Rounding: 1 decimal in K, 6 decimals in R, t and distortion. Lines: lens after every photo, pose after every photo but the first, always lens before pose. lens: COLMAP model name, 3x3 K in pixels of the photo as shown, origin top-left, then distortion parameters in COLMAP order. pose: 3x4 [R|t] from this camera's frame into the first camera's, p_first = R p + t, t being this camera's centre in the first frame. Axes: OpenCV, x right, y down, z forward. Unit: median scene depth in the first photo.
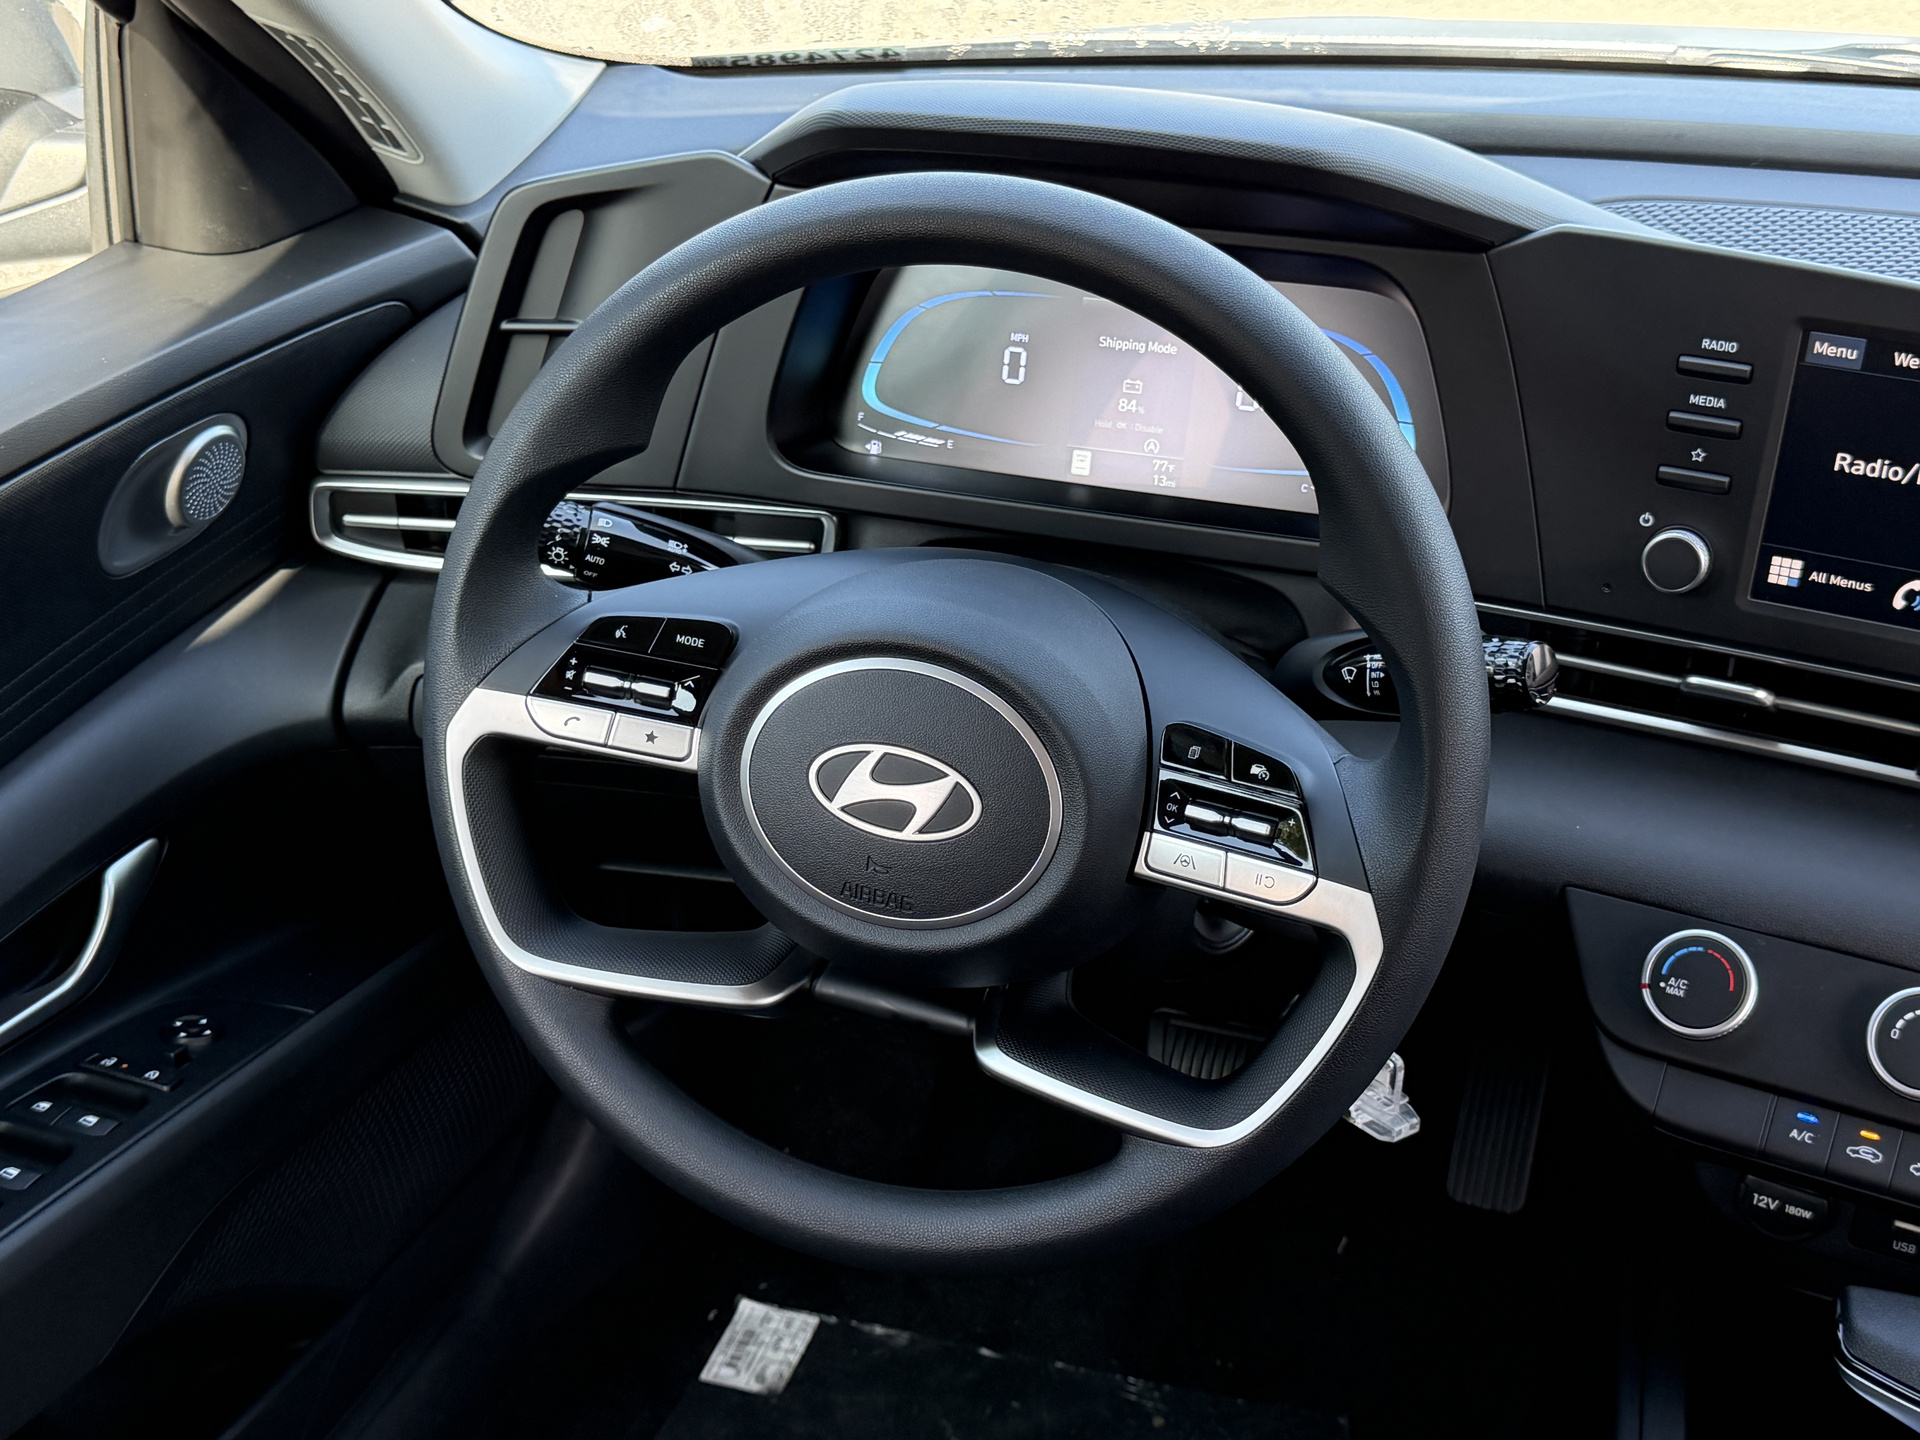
lens RADIAL K [[2454.3, 0, 951.1], [0, 2454.3, 762.0], [0, 0, 1]] dist [0.096663, 0.000000]
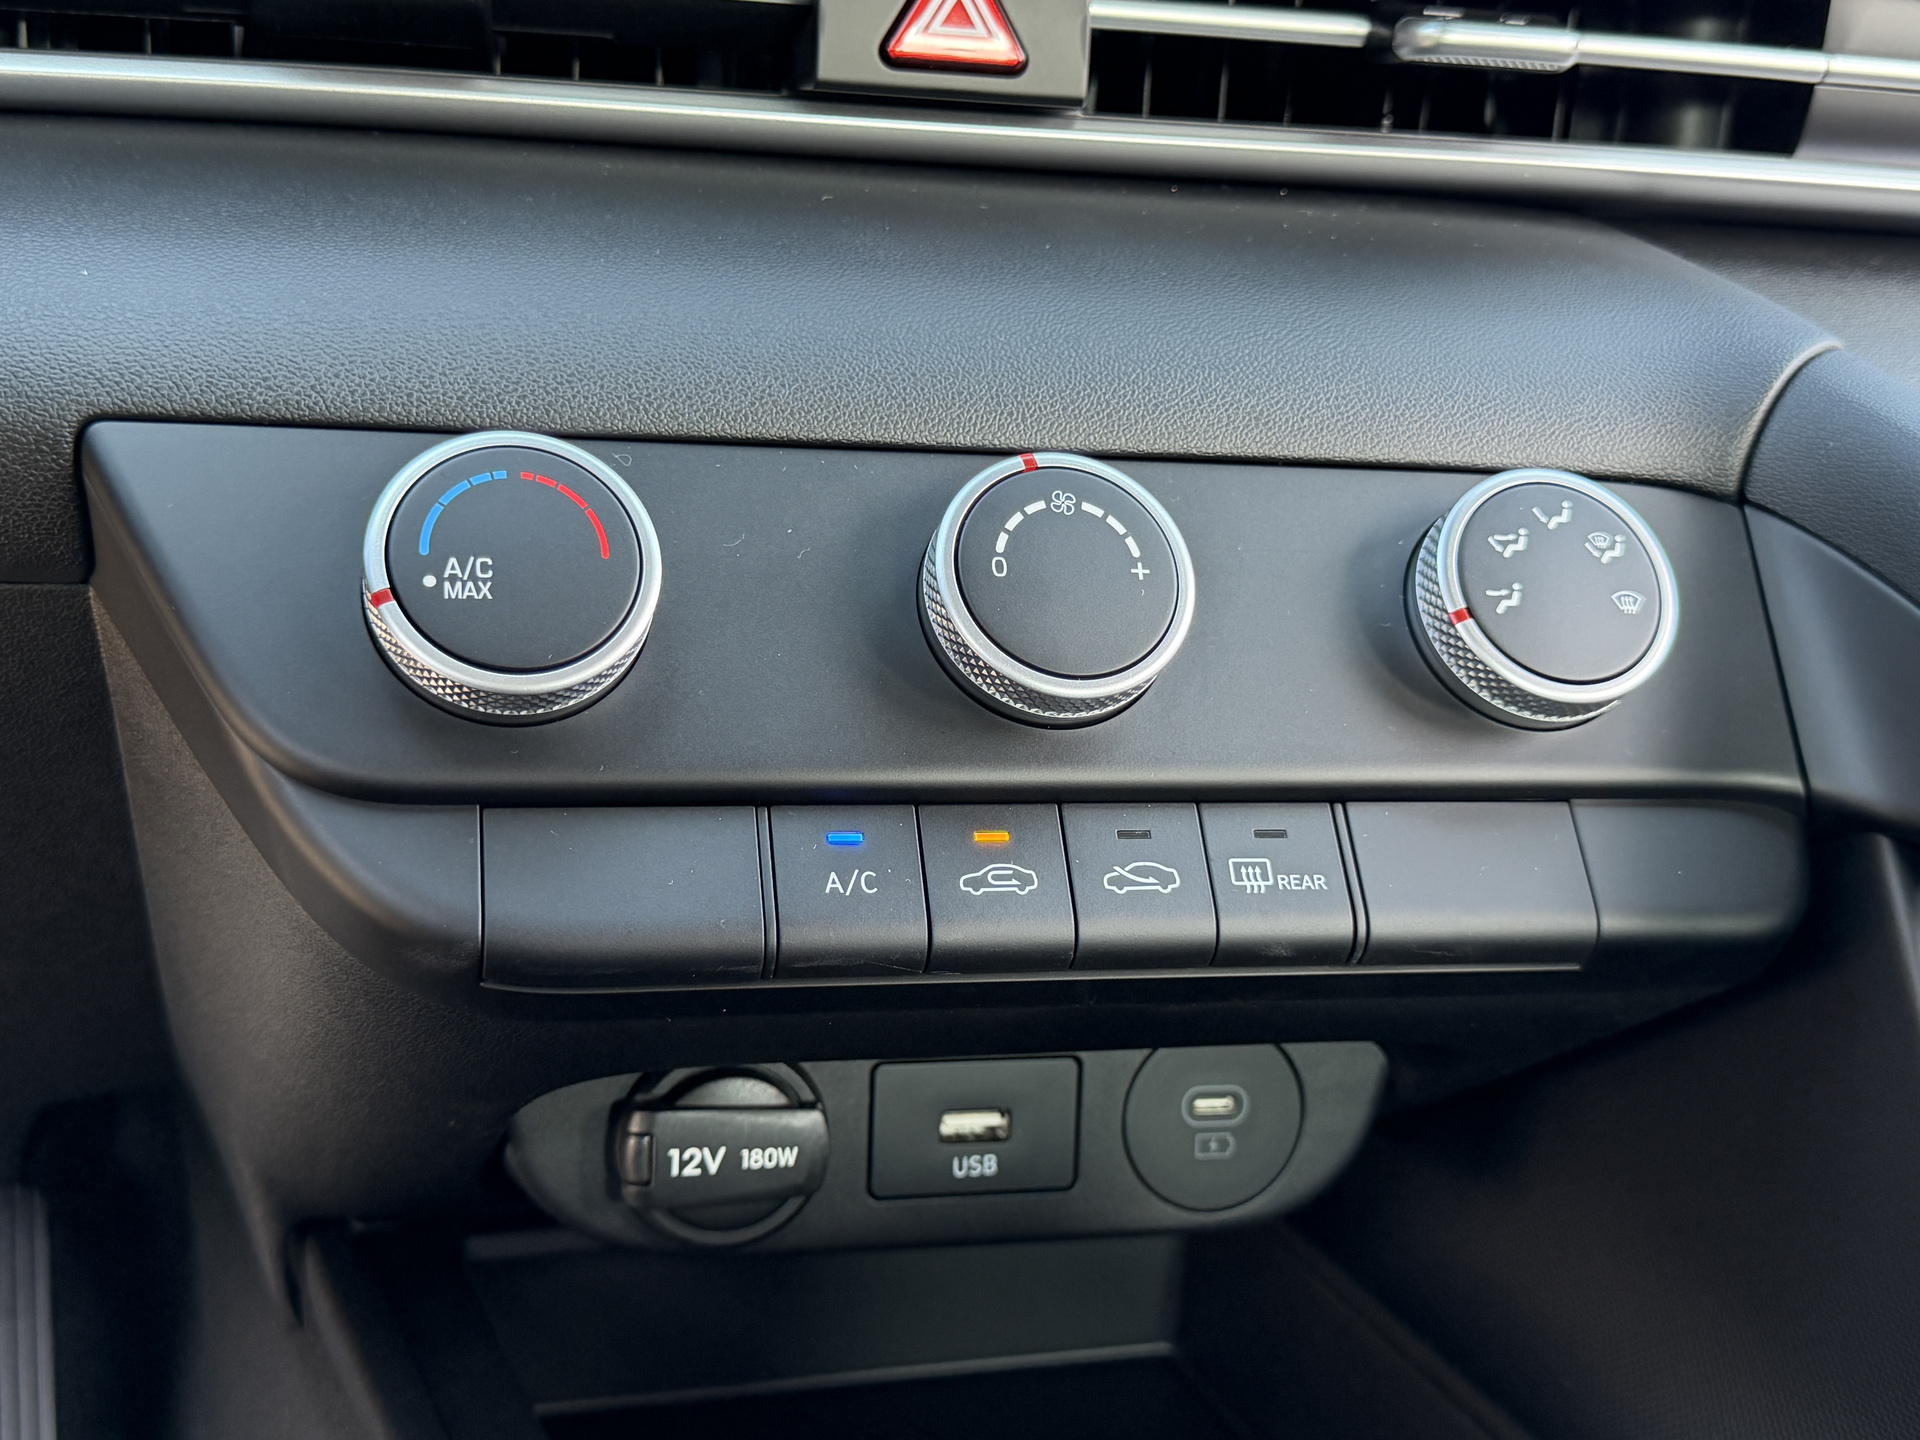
lens RADIAL K [[2253.1, 0, 976.4], [0, 2253.1, 715.7], [0, 0, 1]] dist [0.124257, 0.000000]
pose [[0.747527, -0.145900, 0.648010, 0.129114], [0.249521, 0.965808, -0.070388, 0.151821], [-0.615583, 0.214309, 0.758372, 0.701350]]
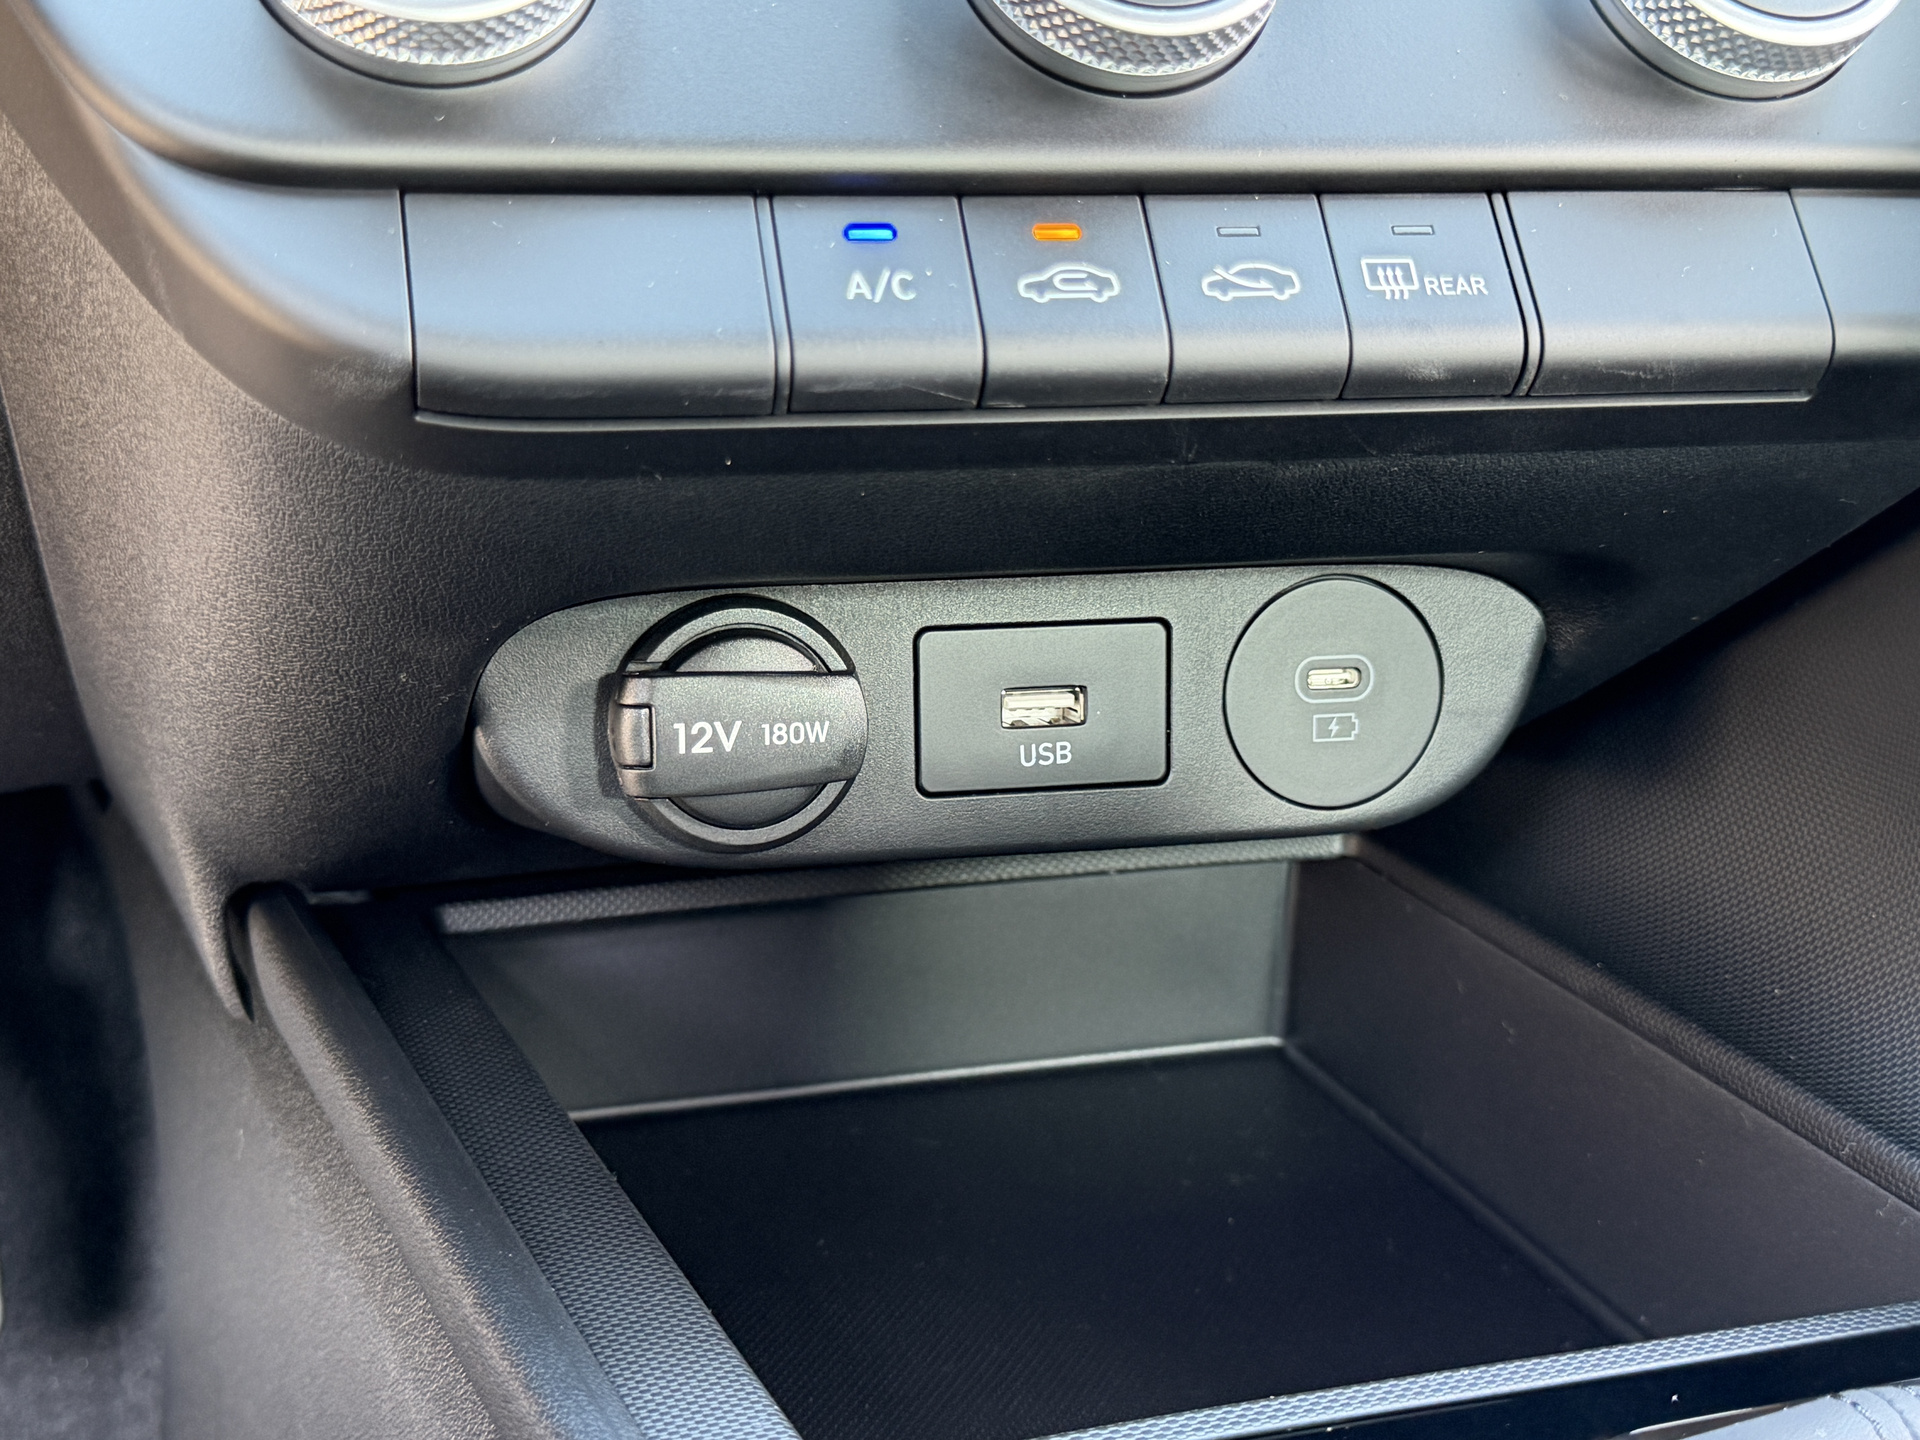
lens RADIAL K [[2454.3, 0, 956.8], [0, 2454.3, 721.6], [0, 0, 1]] dist [0.096663, 0.000000]
pose [[0.750590, -0.210778, 0.626249, 0.146653], [0.293160, 0.955601, -0.029738, 0.208742], [-0.592176, 0.205912, 0.779056, 0.757094]]
